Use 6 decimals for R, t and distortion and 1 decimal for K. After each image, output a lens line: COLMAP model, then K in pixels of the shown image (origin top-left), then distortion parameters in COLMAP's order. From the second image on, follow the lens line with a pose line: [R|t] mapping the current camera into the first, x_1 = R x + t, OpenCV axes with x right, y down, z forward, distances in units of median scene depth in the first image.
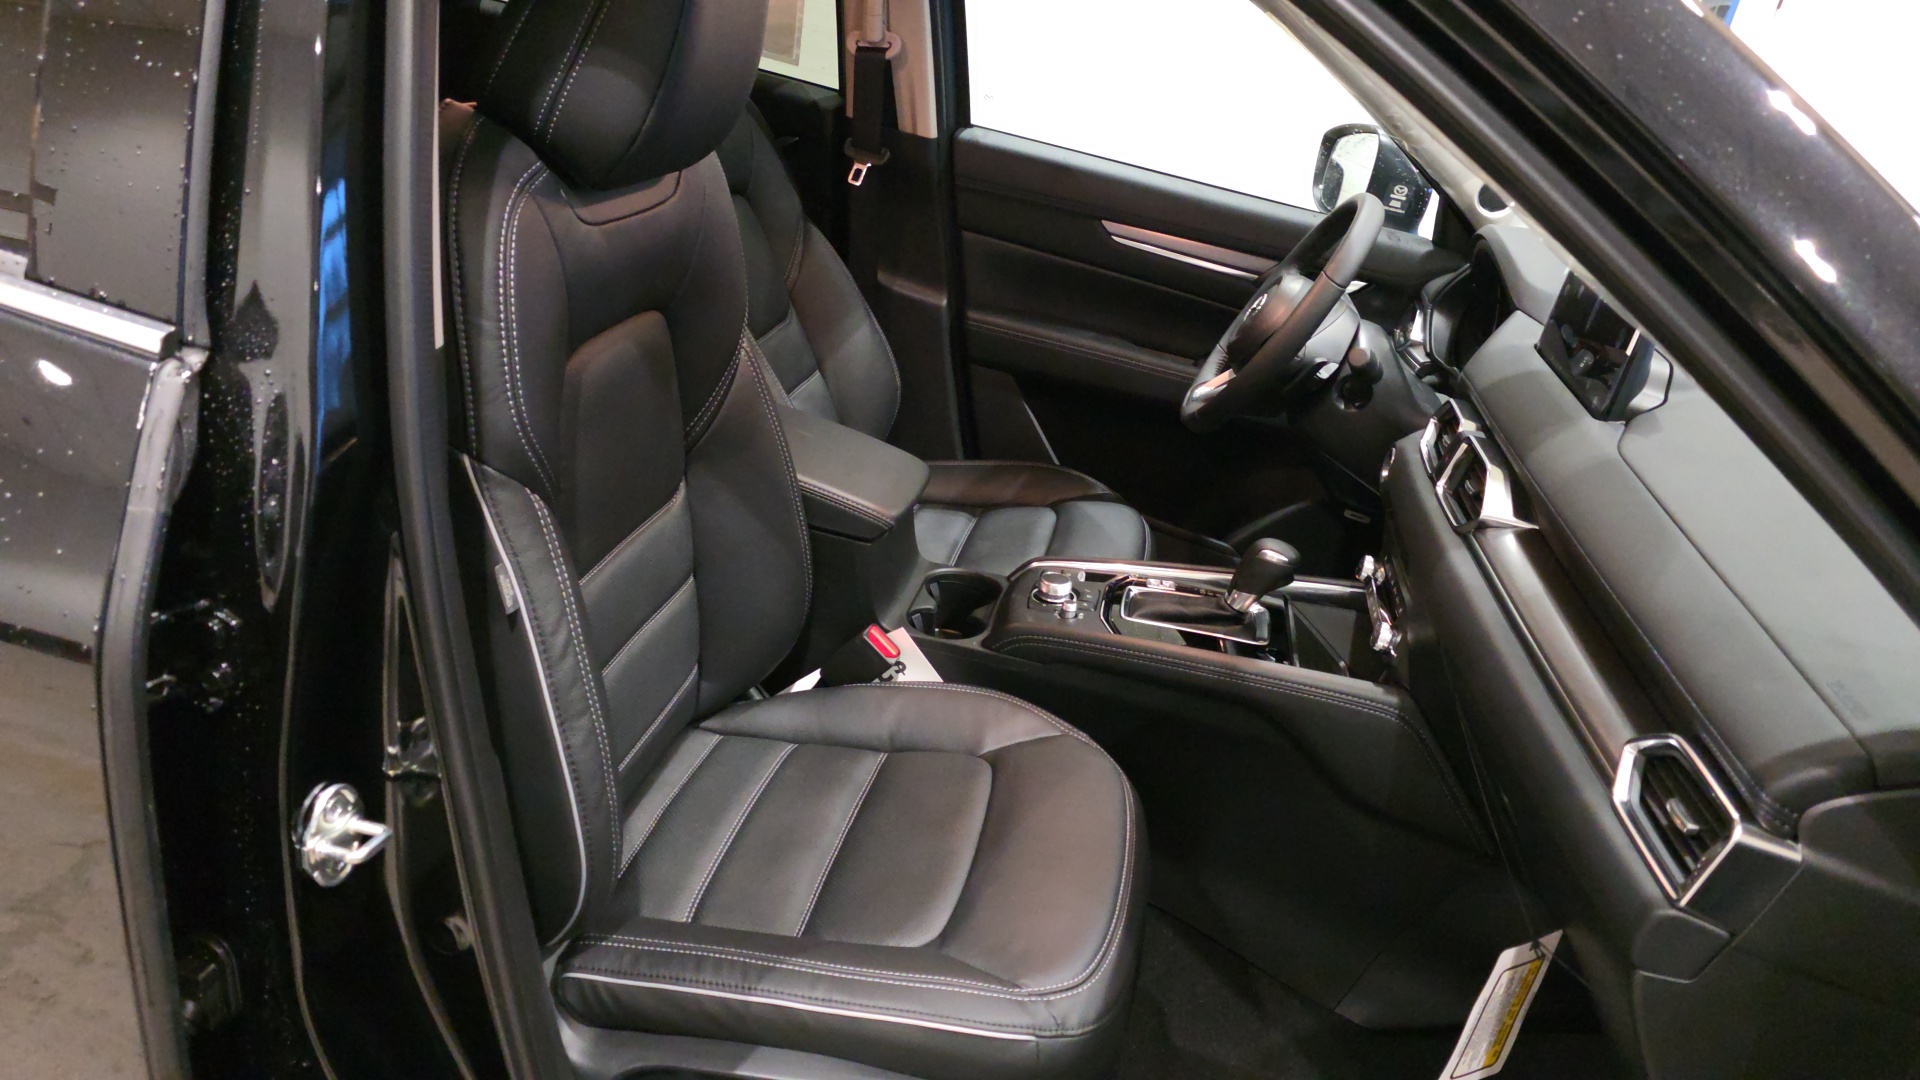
lens RADIAL K [[1272.6, 0, 971.3], [0, 1272.6, 473.4], [0, 0, 1]] dist [0.068260, -0.087849]
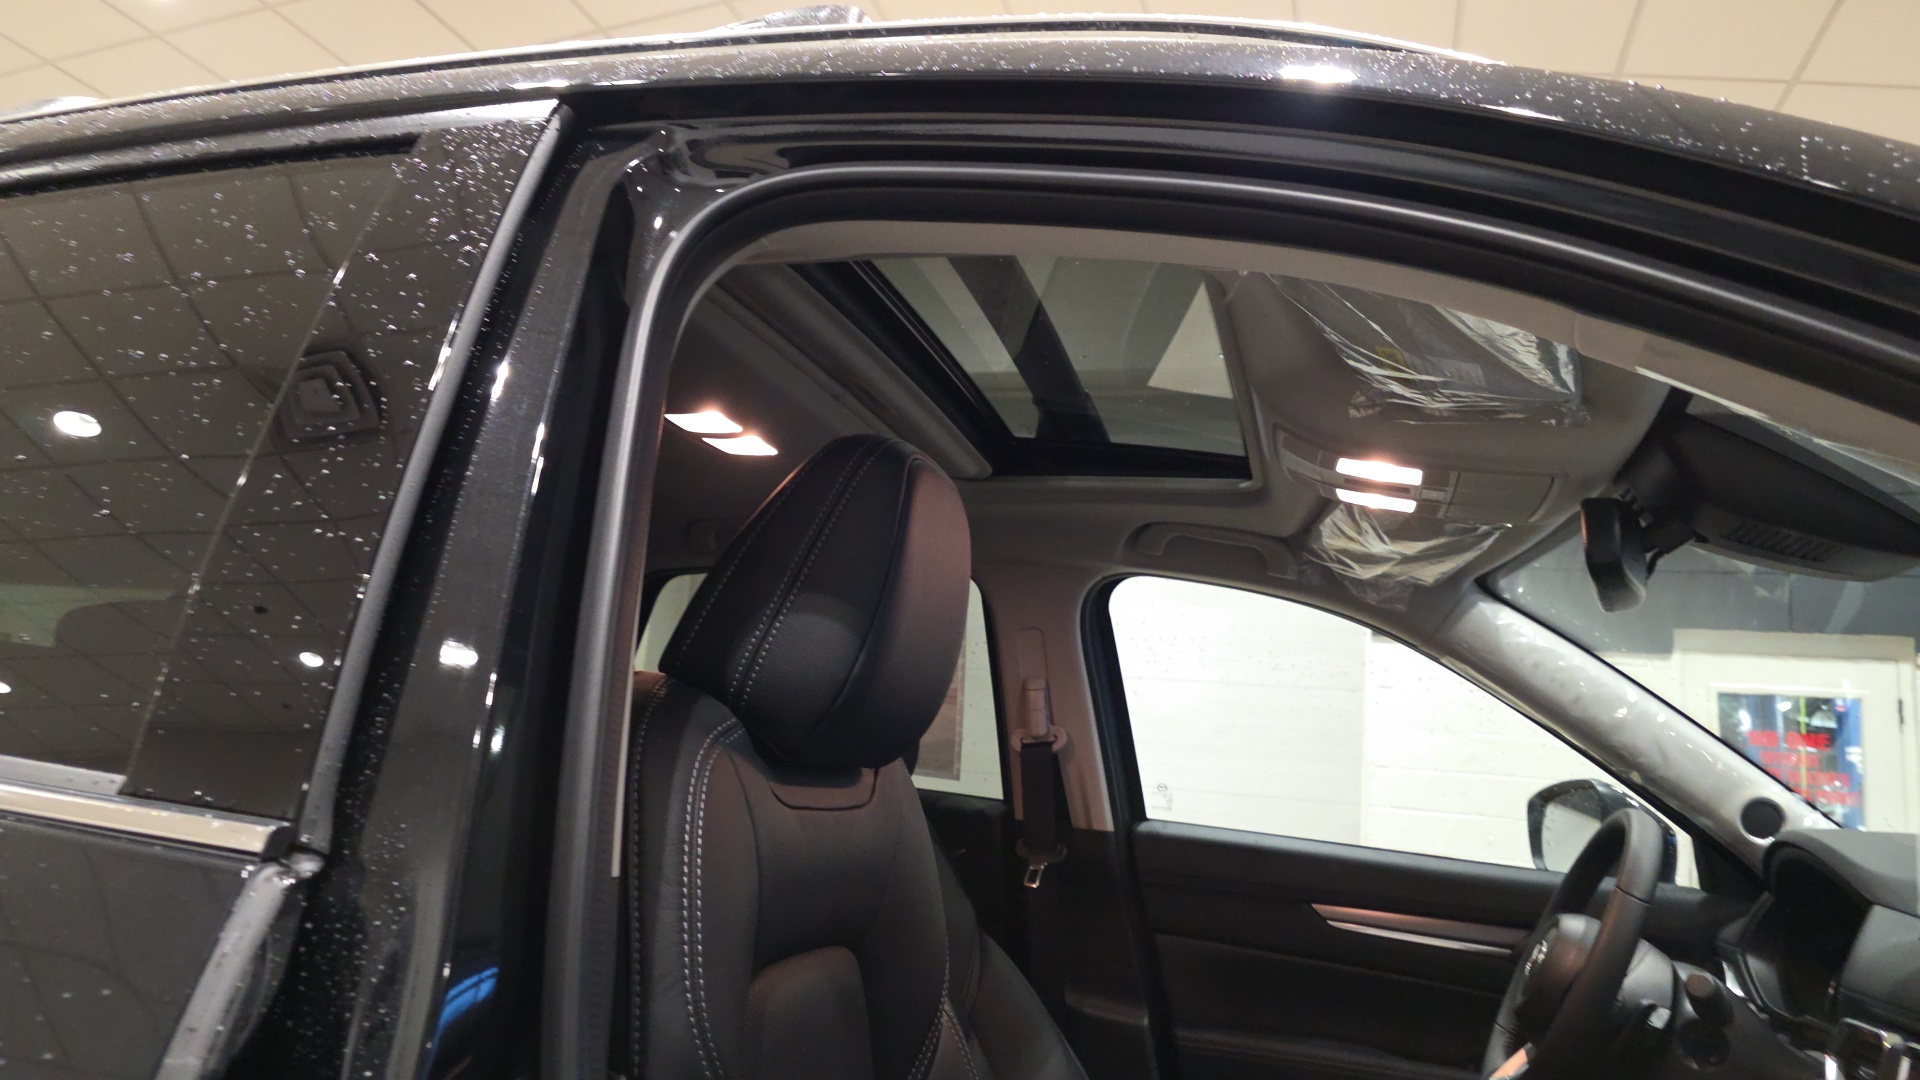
lens RADIAL K [[1279.3, 0, 1003.5], [0, 1279.3, 546.3], [0, 0, 1]] dist [0.054875, -0.055945]
pose [[0.992830, -0.116507, -0.026739, -0.078866], [0.082218, 0.827948, -0.554745, 0.101736], [0.086770, 0.548569, 0.831590, 0.153490]]
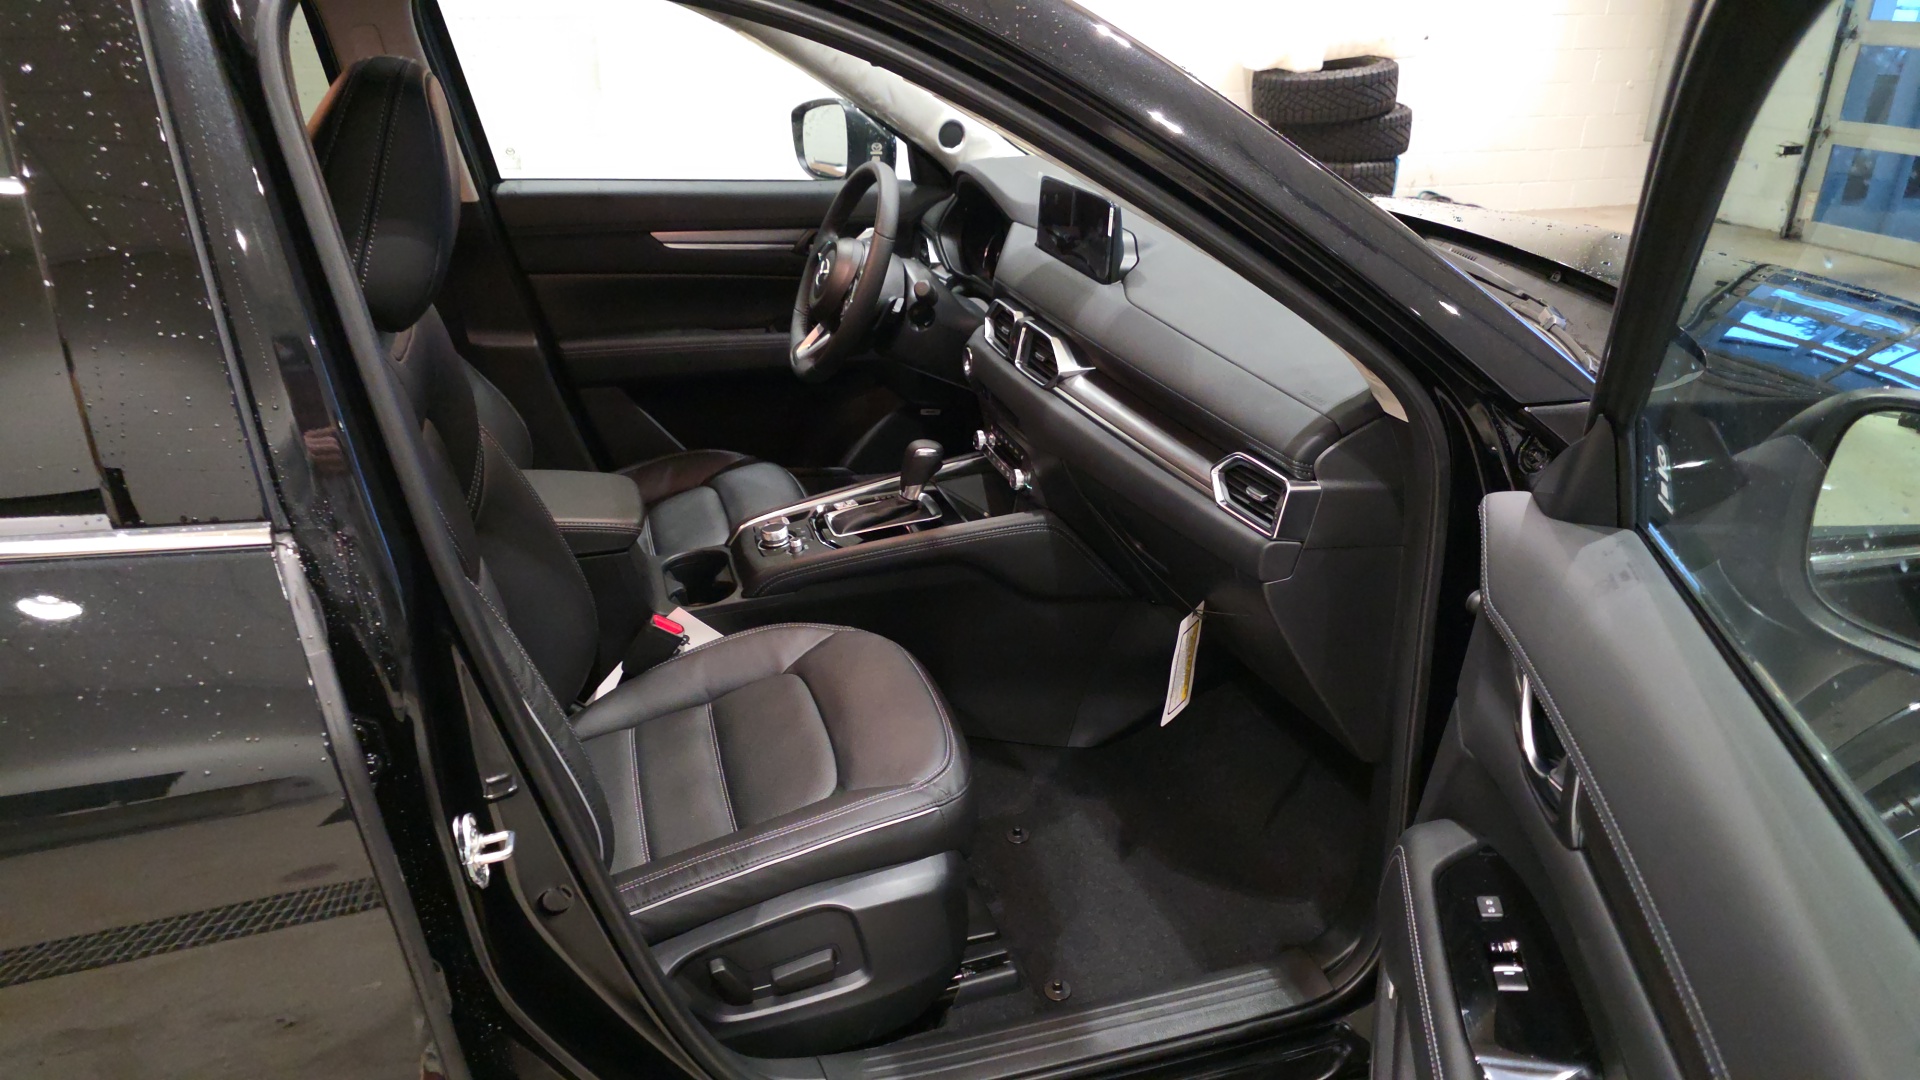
lens RADIAL K [[1310.4, 0, 982.8], [0, 1310.4, 518.8], [0, 0, 1]] dist [0.072263, -0.103699]
pose [[0.857048, -0.347155, 0.380725, -0.250616], [0.321042, 0.937767, 0.132383, -0.030111], [-0.402989, 0.008770, 0.915163, -0.261066]]
